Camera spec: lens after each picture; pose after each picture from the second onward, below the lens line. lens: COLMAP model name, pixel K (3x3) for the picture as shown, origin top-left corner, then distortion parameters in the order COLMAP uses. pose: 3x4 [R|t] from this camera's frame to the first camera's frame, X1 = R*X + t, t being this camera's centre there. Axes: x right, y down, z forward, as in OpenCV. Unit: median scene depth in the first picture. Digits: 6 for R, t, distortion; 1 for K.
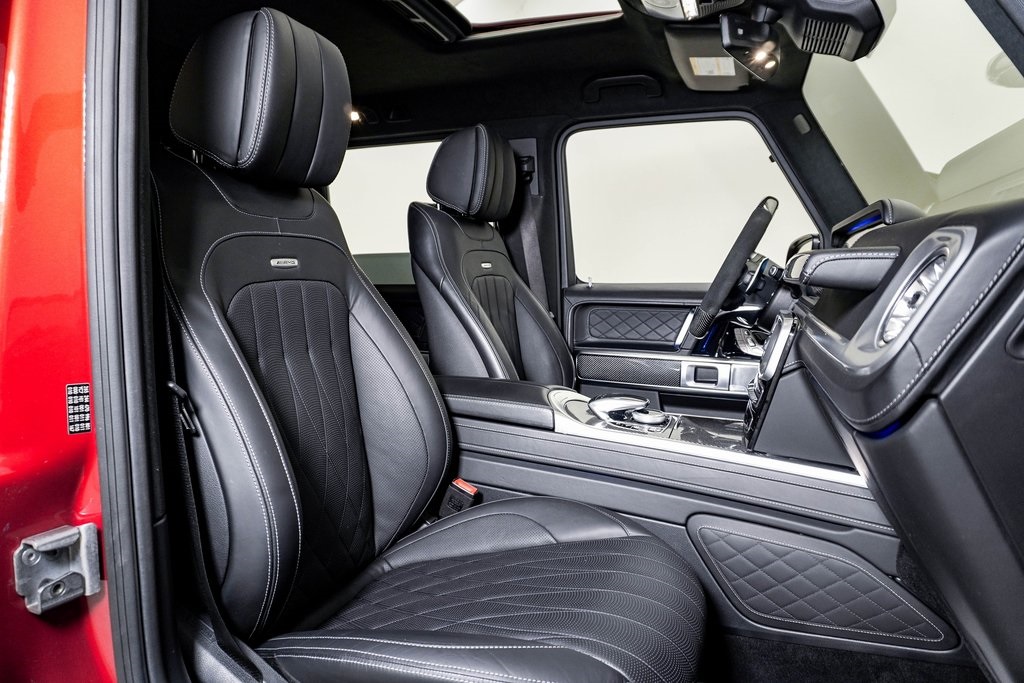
lens RADIAL K [[698.0, 0, 512.0], [0, 698.0, 341.5], [0, 0, 1]] dist [-0.034482, 0.002495]
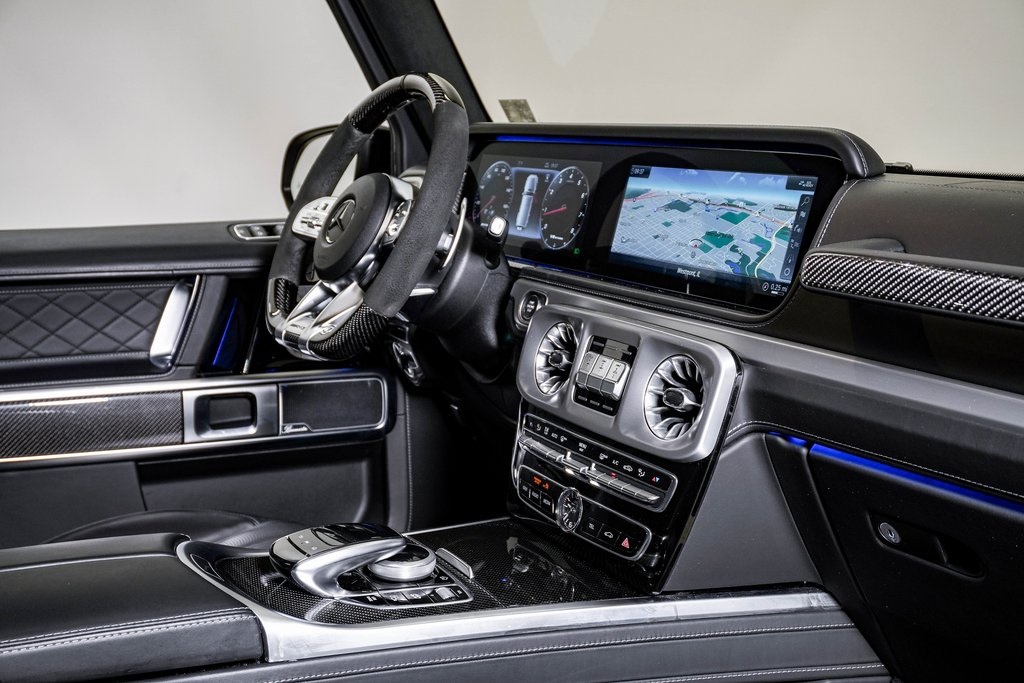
lens RADIAL K [[1225.4, 0, 512.0], [0, 1225.4, 341.5], [0, 0, 1]] dist [-0.004617, -0.026319]
pose [[0.659125, -0.126770, 0.741272, -0.228168], [0.069628, 0.991743, 0.107693, -0.081018], [-0.748803, -0.019370, 0.662509, 0.268214]]
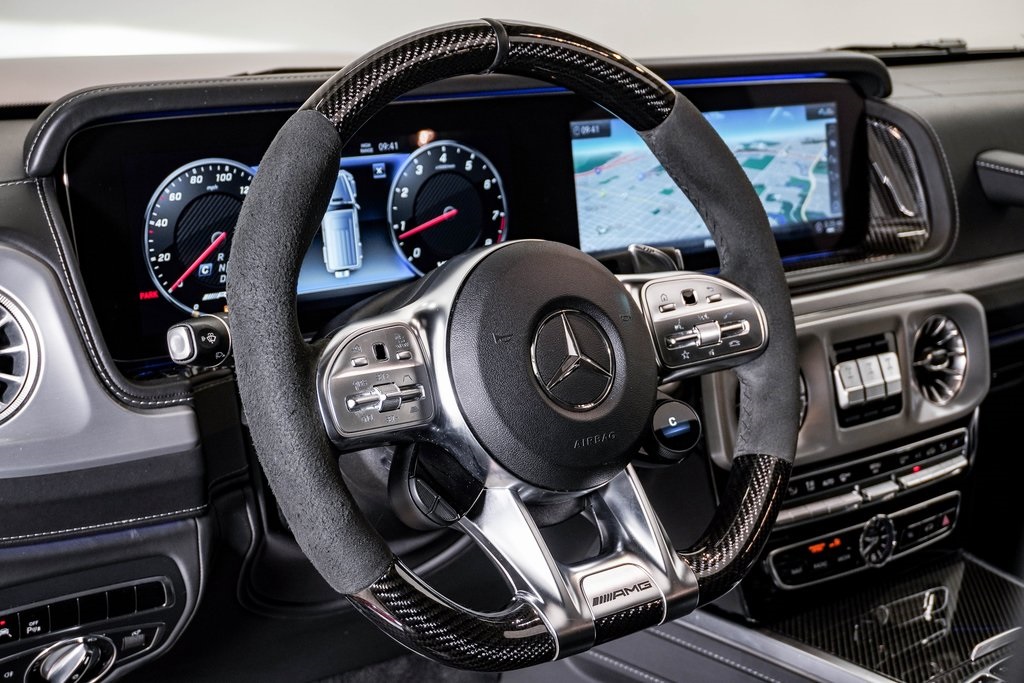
lens RADIAL K [[1476.9, 0, 512.0], [0, 1476.9, 341.5], [0, 0, 1]] dist [0.003924, 0.028745]
pose [[-0.834677, -0.230637, 0.500120, 0.056504], [-0.008118, 0.913143, 0.407558, -0.253801], [-0.550680, 0.336119, -0.764052, 1.147117]]
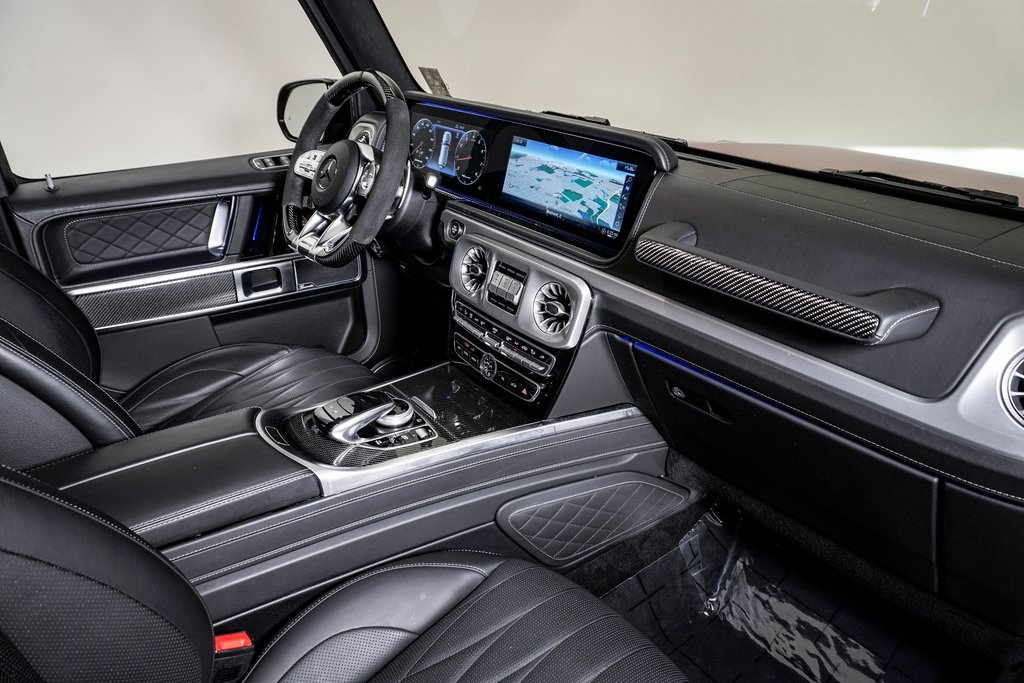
lens RADIAL K [[698.0, 0, 512.0], [0, 698.0, 341.5], [0, 0, 1]] dist [-0.034482, 0.002495]
pose [[0.547581, -0.358361, 0.756130, -0.194594], [0.077833, 0.921545, 0.380391, -0.167602], [-0.833125, -0.149443, 0.532512, 0.321065]]
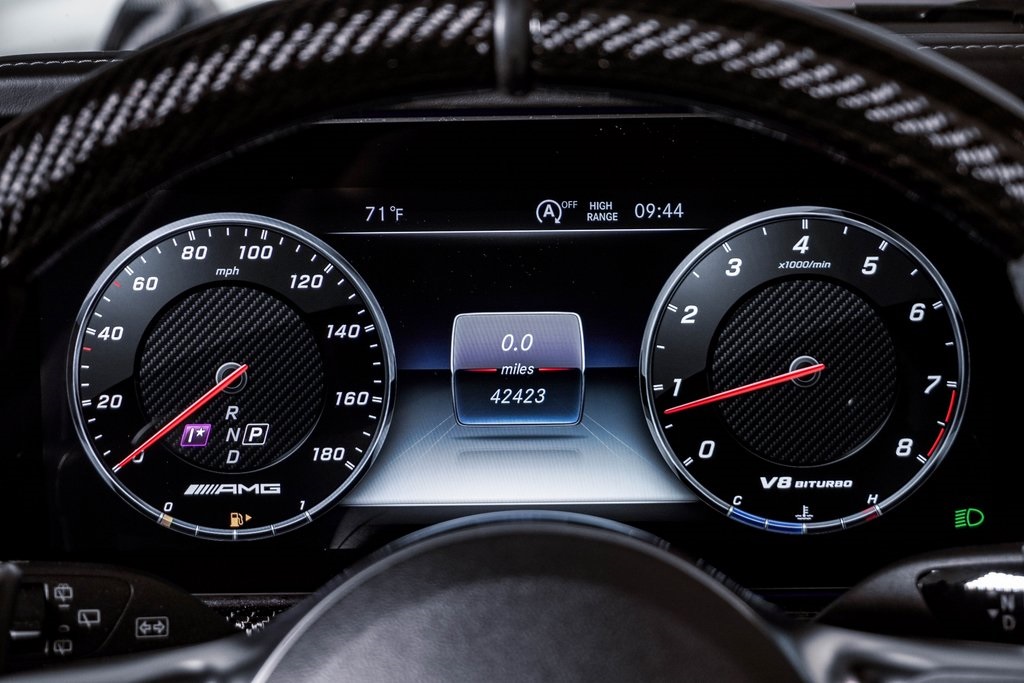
lens RADIAL K [[2175.1, 0, 512.0], [0, 2175.1, 341.5], [0, 0, 1]] dist [0.000837, 0.059355]
pose [[-0.342739, -0.326630, 0.880819, 0.065560], [0.112354, 0.916628, 0.383628, -0.220648], [-0.932688, 0.230448, -0.277466, 0.875372]]
